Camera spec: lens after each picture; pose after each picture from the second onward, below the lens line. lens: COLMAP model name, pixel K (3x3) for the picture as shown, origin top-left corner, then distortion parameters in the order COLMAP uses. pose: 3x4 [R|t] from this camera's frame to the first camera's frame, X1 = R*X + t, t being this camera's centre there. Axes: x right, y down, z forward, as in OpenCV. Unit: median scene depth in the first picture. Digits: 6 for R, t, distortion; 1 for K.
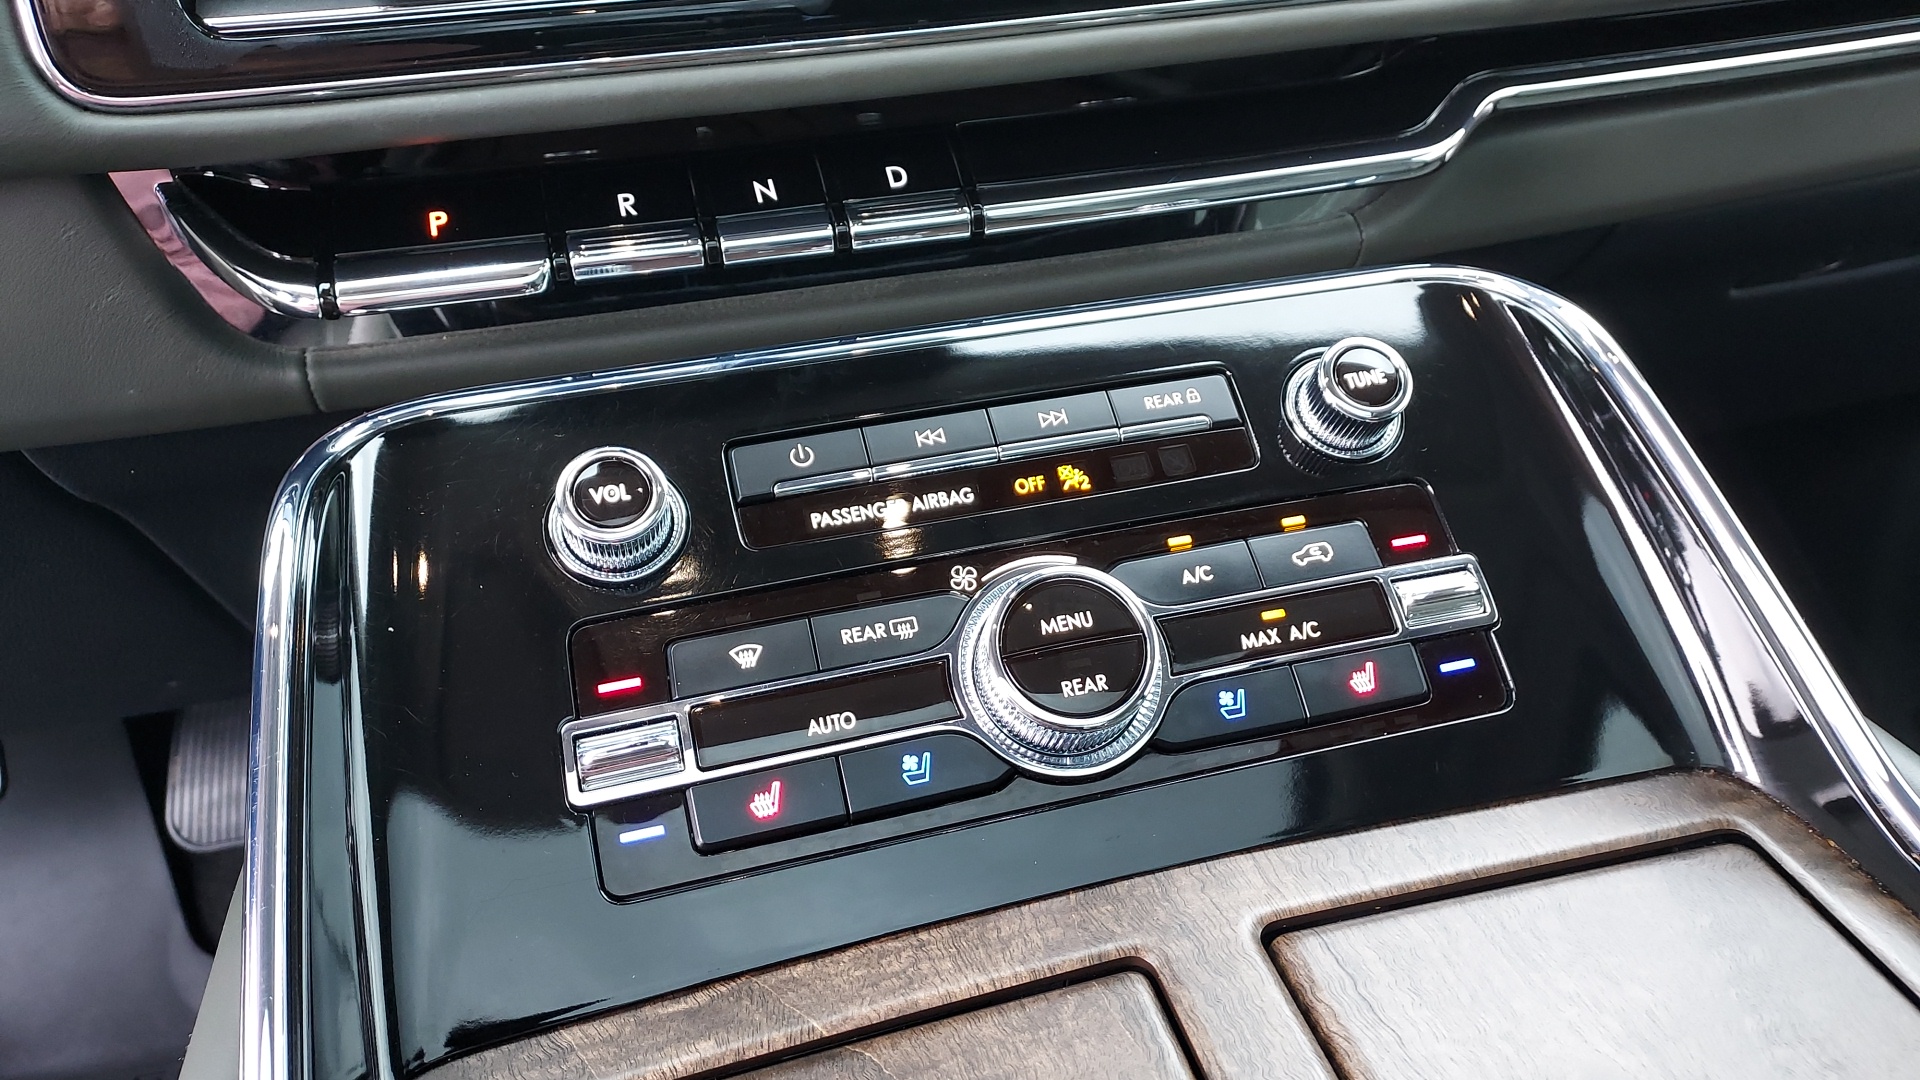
lens RADIAL K [[1350.4, 0, 978.2], [0, 1350.4, 545.3], [0, 0, 1]] dist [0.075373, -0.083338]
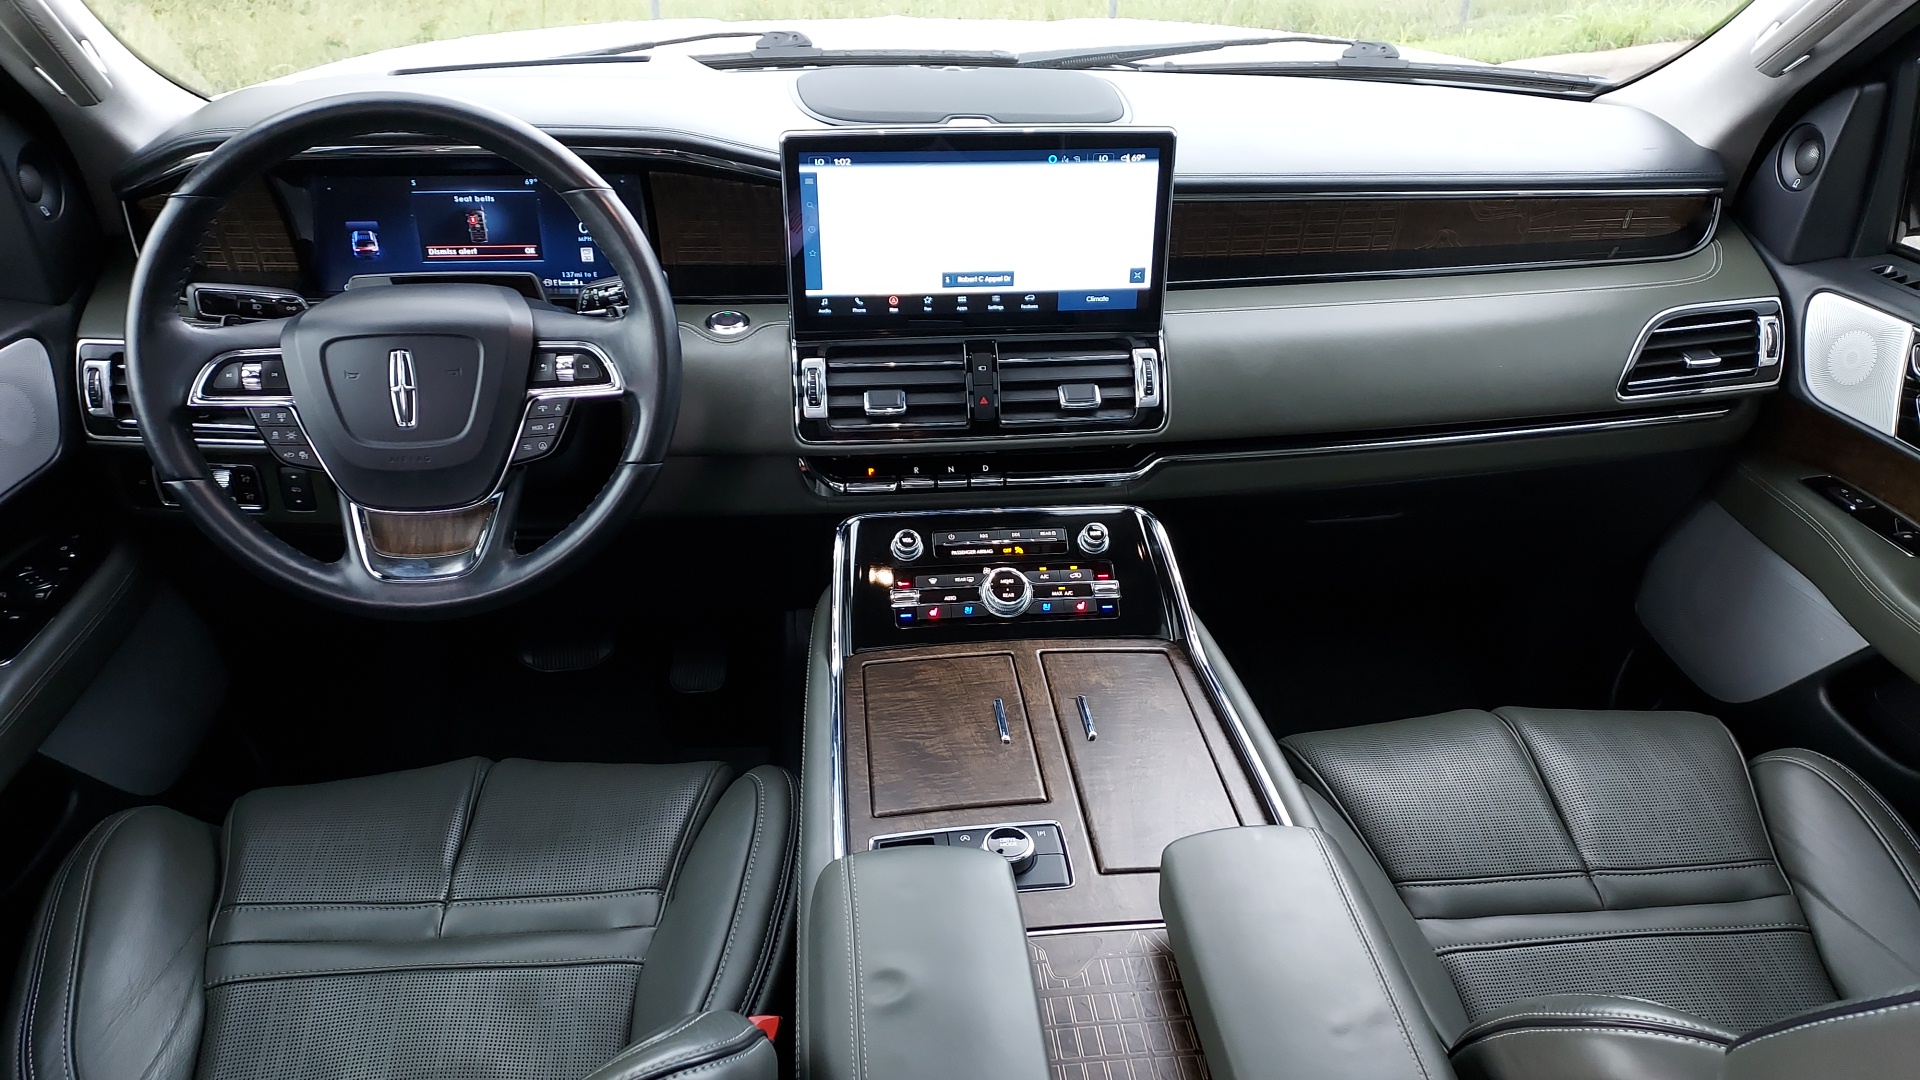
lens RADIAL K [[1350.4, 0, 978.2], [0, 1350.4, 545.3], [0, 0, 1]] dist [0.075373, -0.083338]
pose [[0.985830, 0.107516, -0.128762, 0.466672], [-0.119422, 0.988882, -0.088609, 0.304157], [0.117804, 0.102731, 0.987709, -2.949953]]
